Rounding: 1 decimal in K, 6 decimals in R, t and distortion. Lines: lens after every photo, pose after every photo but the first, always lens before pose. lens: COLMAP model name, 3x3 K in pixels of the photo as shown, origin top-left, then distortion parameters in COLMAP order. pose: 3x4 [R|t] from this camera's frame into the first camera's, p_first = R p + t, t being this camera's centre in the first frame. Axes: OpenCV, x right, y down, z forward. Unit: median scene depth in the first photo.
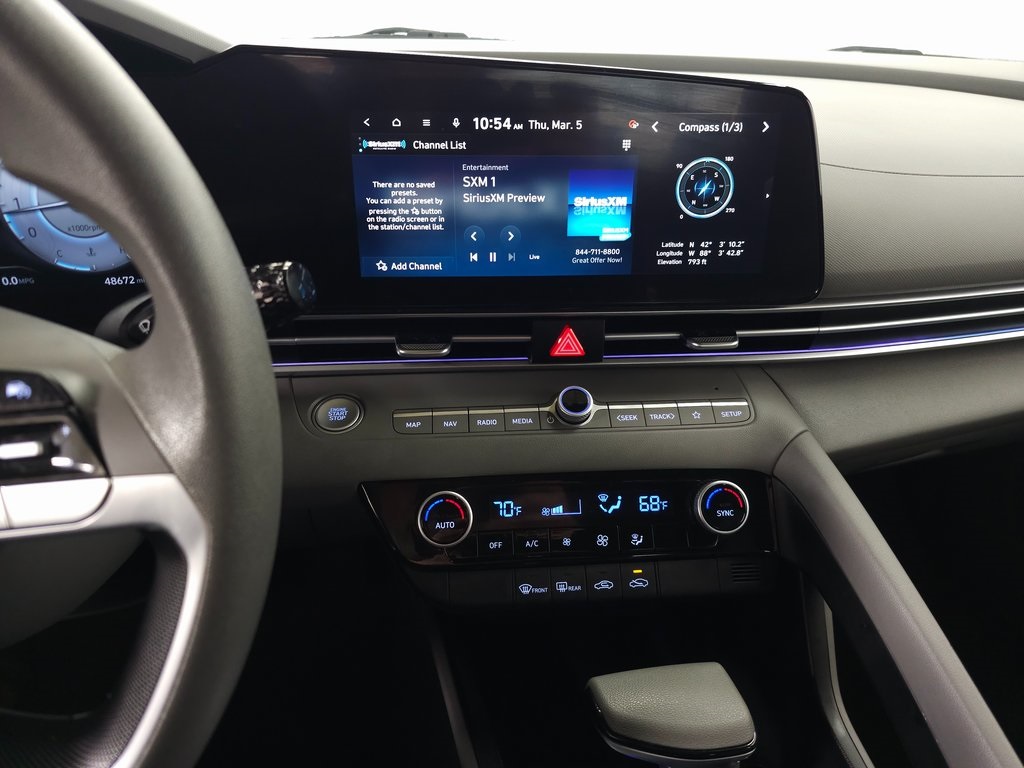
lens RADIAL K [[691.6, 0, 518.5], [0, 691.6, 379.3], [0, 0, 1]] dist [0.046511, -0.043577]
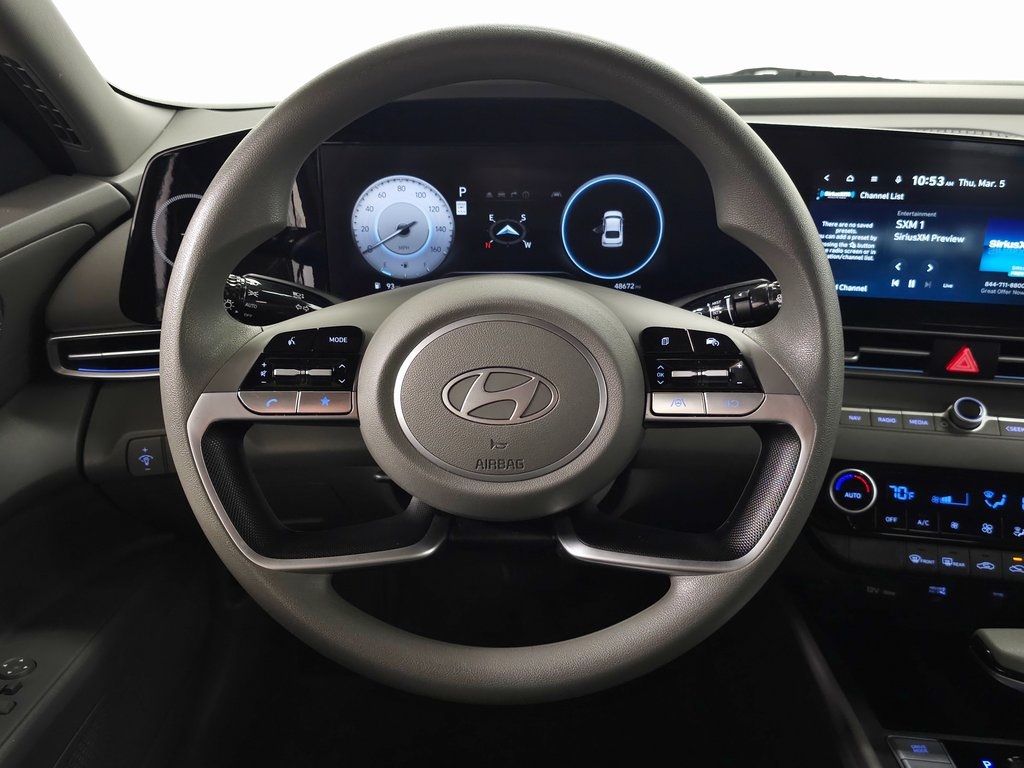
lens RADIAL K [[881.9, 0, 522.3], [0, 881.9, 390.4], [0, 0, 1]] dist [0.065569, -0.088348]
pose [[0.966359, 0.089247, -0.241215, -0.288542], [-0.102340, 0.993851, -0.042281, 0.140676], [0.235958, 0.065545, 0.969550, -0.647992]]
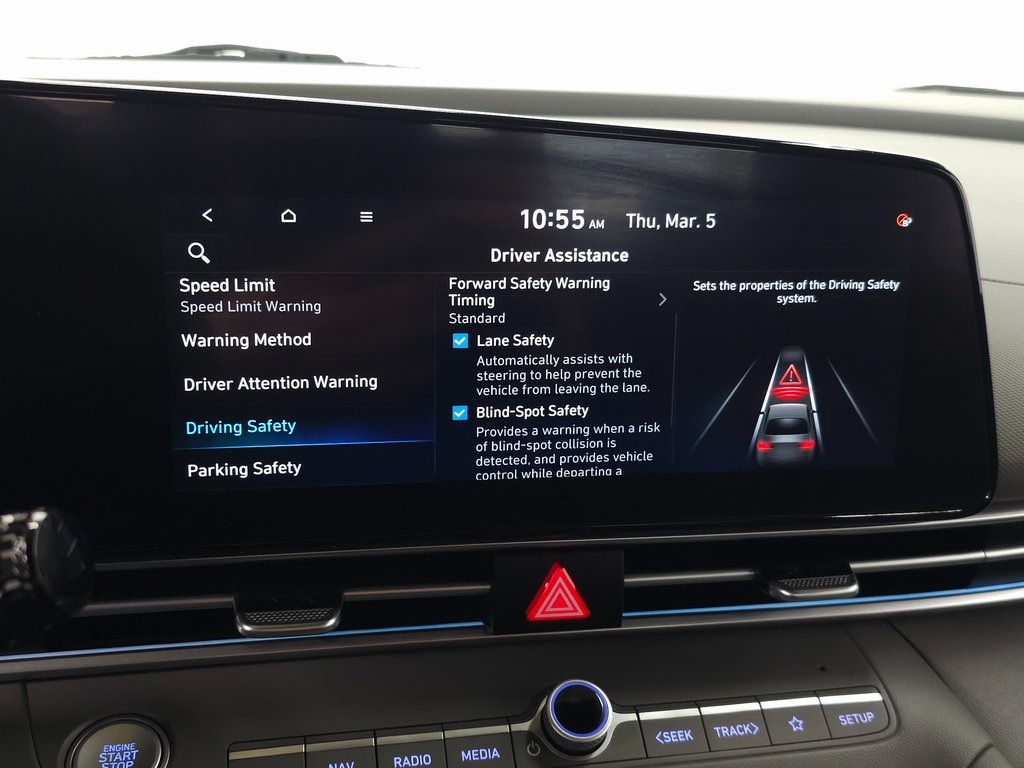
lens RADIAL K [[1098.3, 0, 510.3], [0, 1098.3, 384.9], [0, 0, 1]] dist [0.014997, 0.000000]
pose [[0.994442, -0.012330, 0.104564, -0.055461], [0.029244, 0.986390, -0.161801, -0.079909], [-0.101146, 0.163959, 0.981268, 0.133045]]
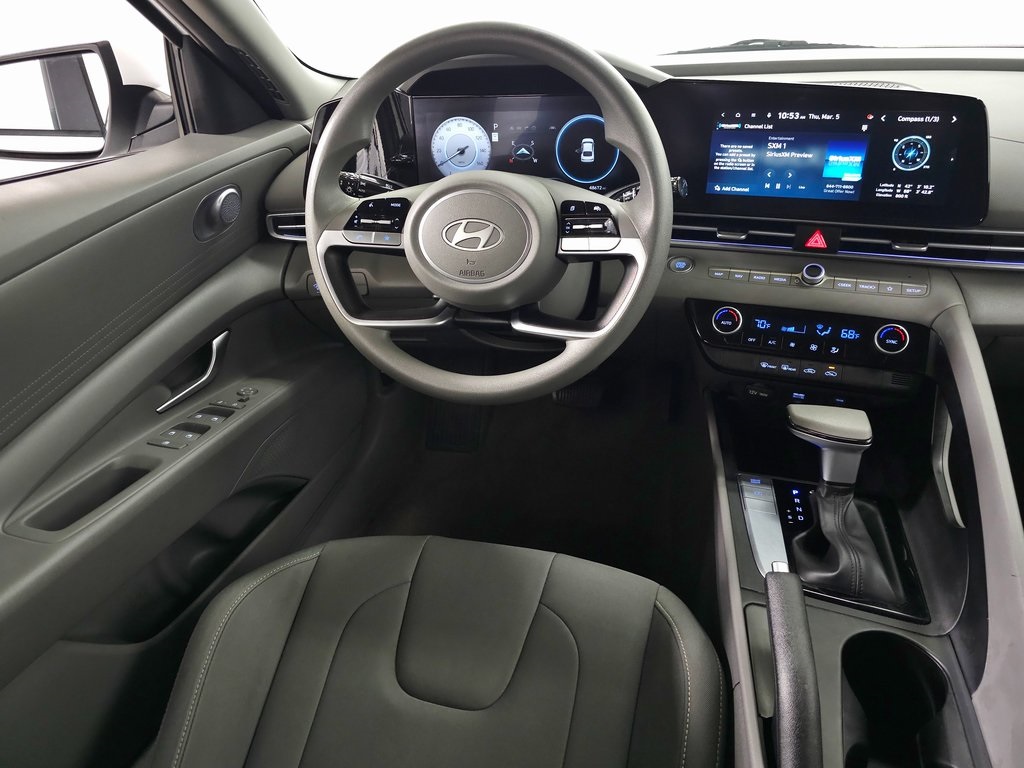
lens RADIAL K [[691.6, 0, 517.9], [0, 691.6, 378.9], [0, 0, 1]] dist [0.046511, -0.043577]
pose [[0.894286, 0.170622, -0.413691, 0.192344], [-0.151111, 0.985297, 0.079715, 0.277926], [0.421210, -0.008775, 0.906921, -0.964529]]
